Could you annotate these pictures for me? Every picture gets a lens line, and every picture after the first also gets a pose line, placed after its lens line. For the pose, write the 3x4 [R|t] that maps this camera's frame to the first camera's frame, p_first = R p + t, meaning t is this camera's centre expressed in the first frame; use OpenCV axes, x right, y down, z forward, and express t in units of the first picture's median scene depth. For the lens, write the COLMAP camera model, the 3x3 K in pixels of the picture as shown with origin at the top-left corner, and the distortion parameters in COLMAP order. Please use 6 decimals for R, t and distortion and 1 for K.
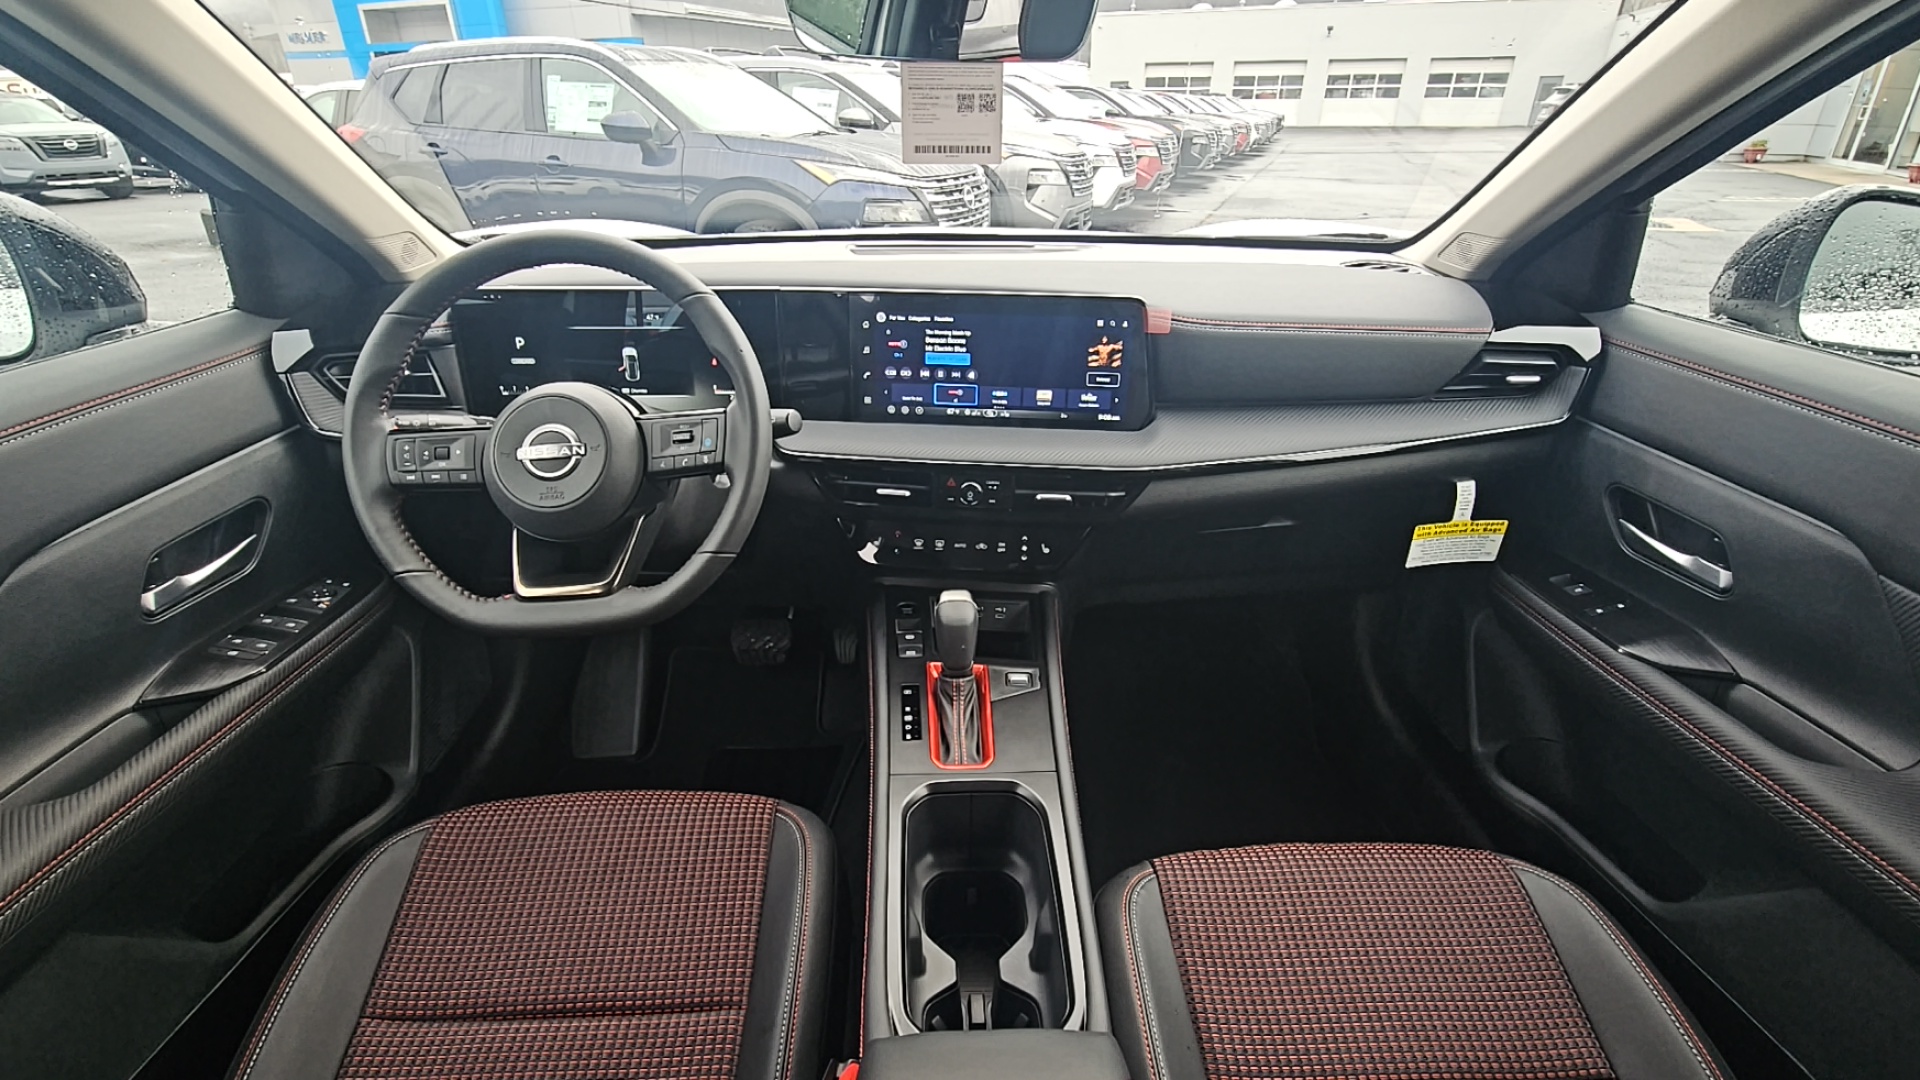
lens RADIAL K [[859.0, 0, 955.7], [0, 859.0, 531.9], [0, 0, 1]] dist [0.013775, -0.008458]
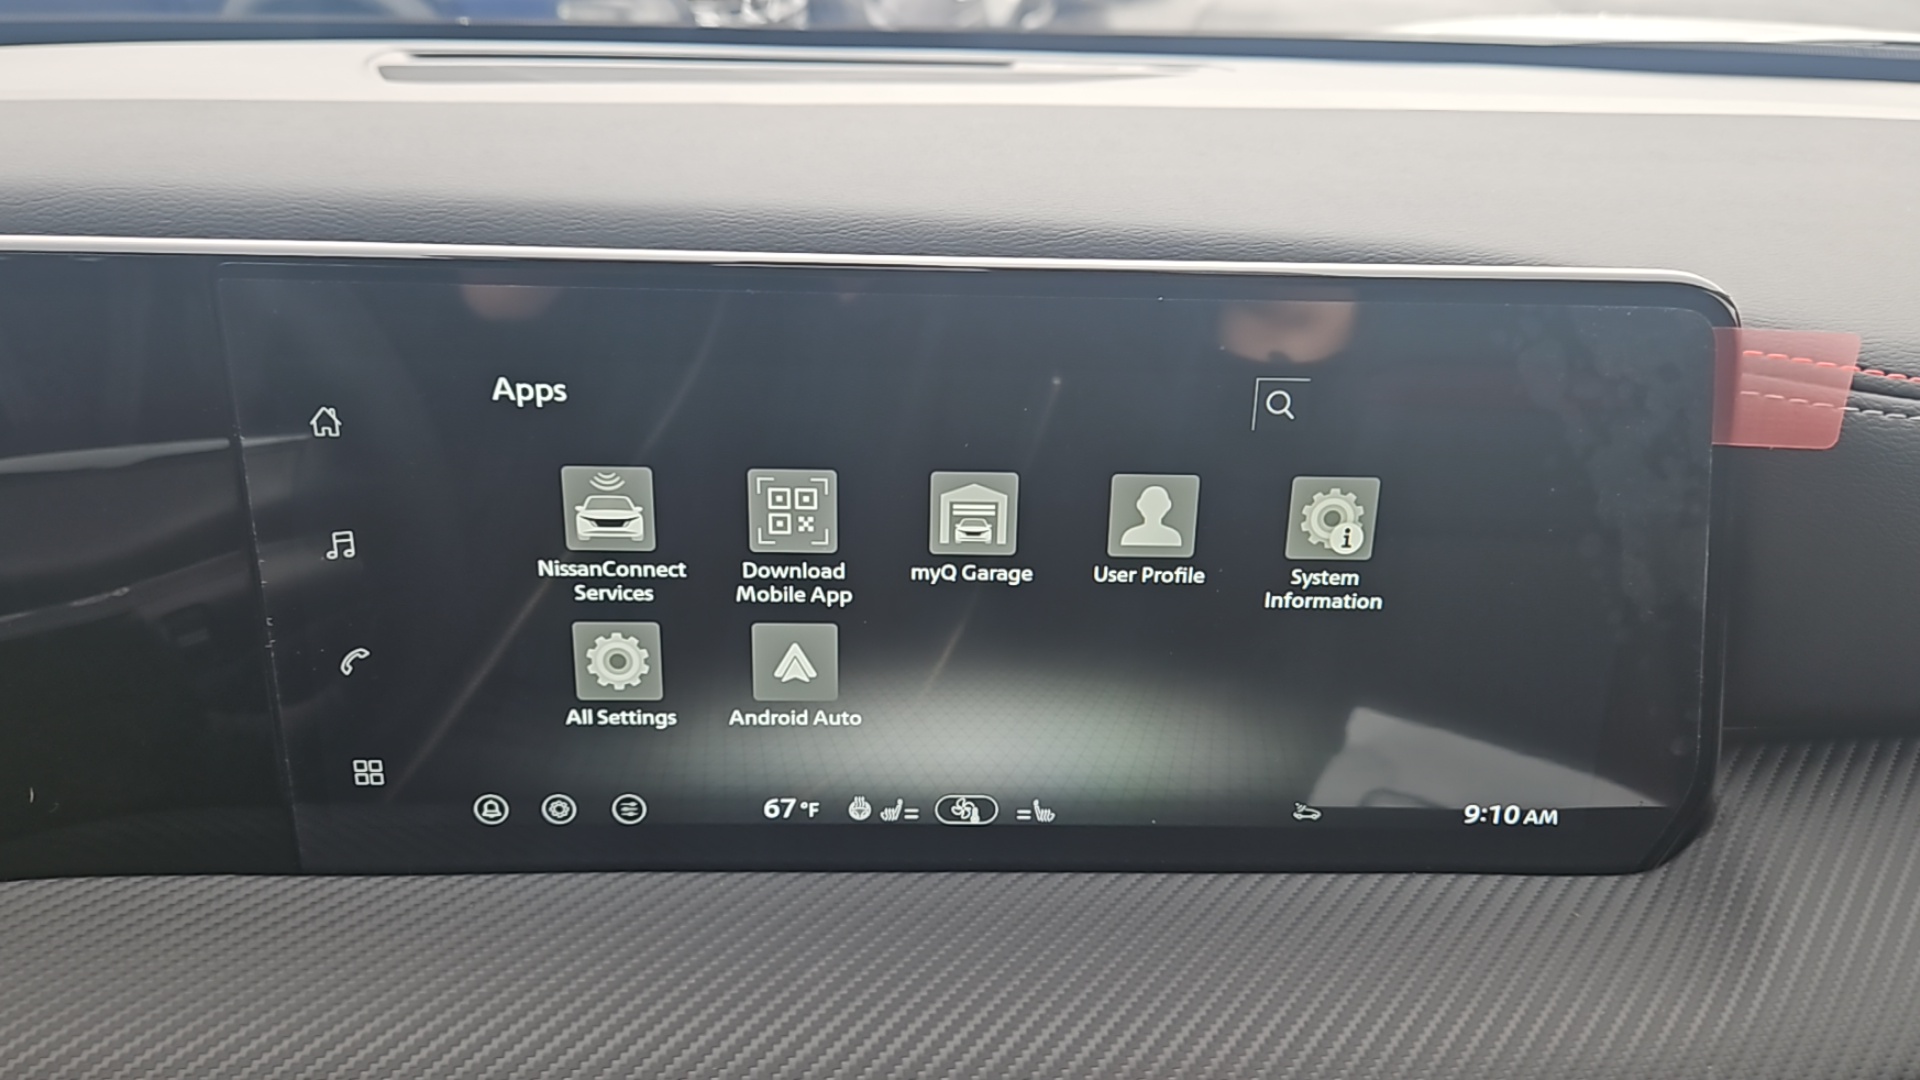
lens RADIAL K [[1430.9, 0, 959.2], [0, 1430.9, 513.4], [0, 0, 1]] dist [0.025072, -0.043067]
pose [[0.989274, -0.035224, 0.141760, -0.009587], [0.039512, 0.998839, -0.027548, -0.202340], [-0.140625, 0.032854, 0.989518, 0.646020]]
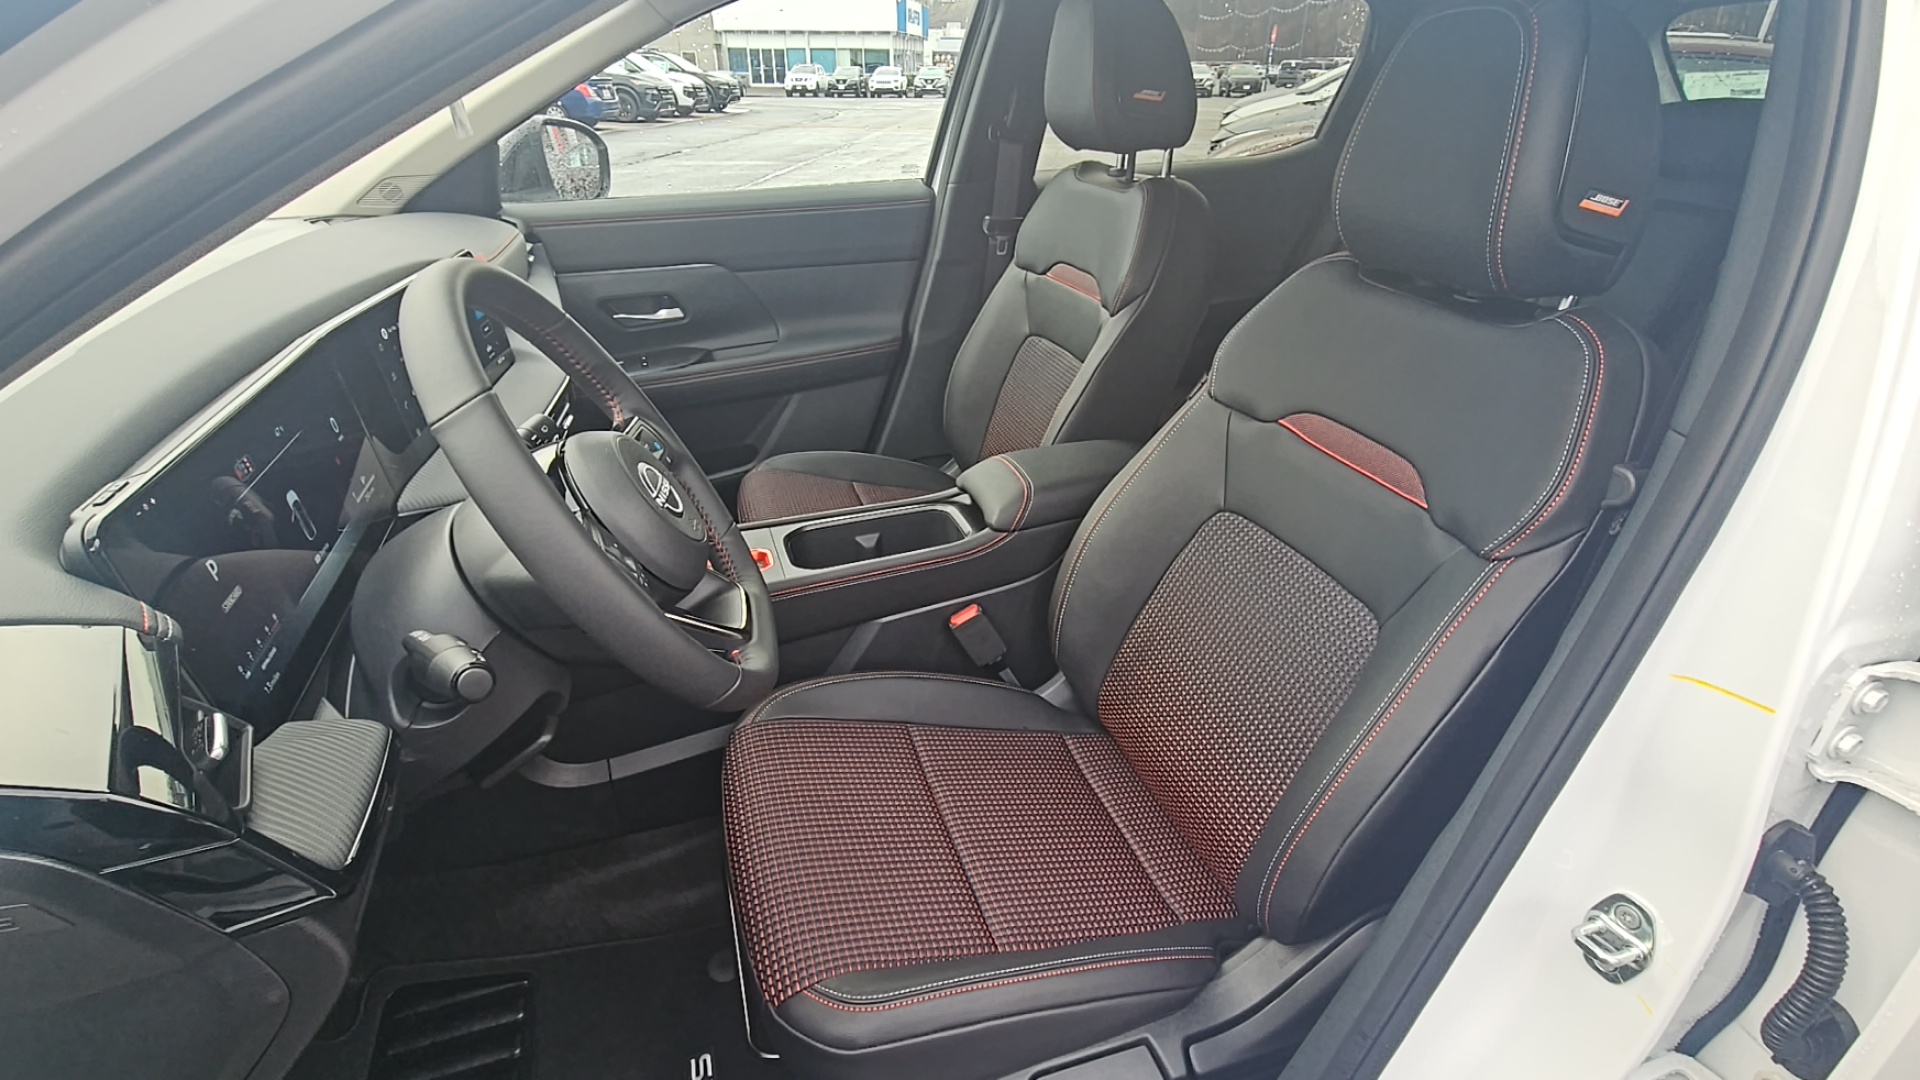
lens RADIAL K [[859.0, 0, 957.4], [0, 859.0, 534.9], [0, 0, 1]] dist [0.013775, -0.008458]
pose [[-0.295113, -0.454467, 0.840457, -1.040403], [0.419248, 0.728836, 0.541321, -0.322386], [-0.858568, 0.512111, -0.024555, 0.623241]]
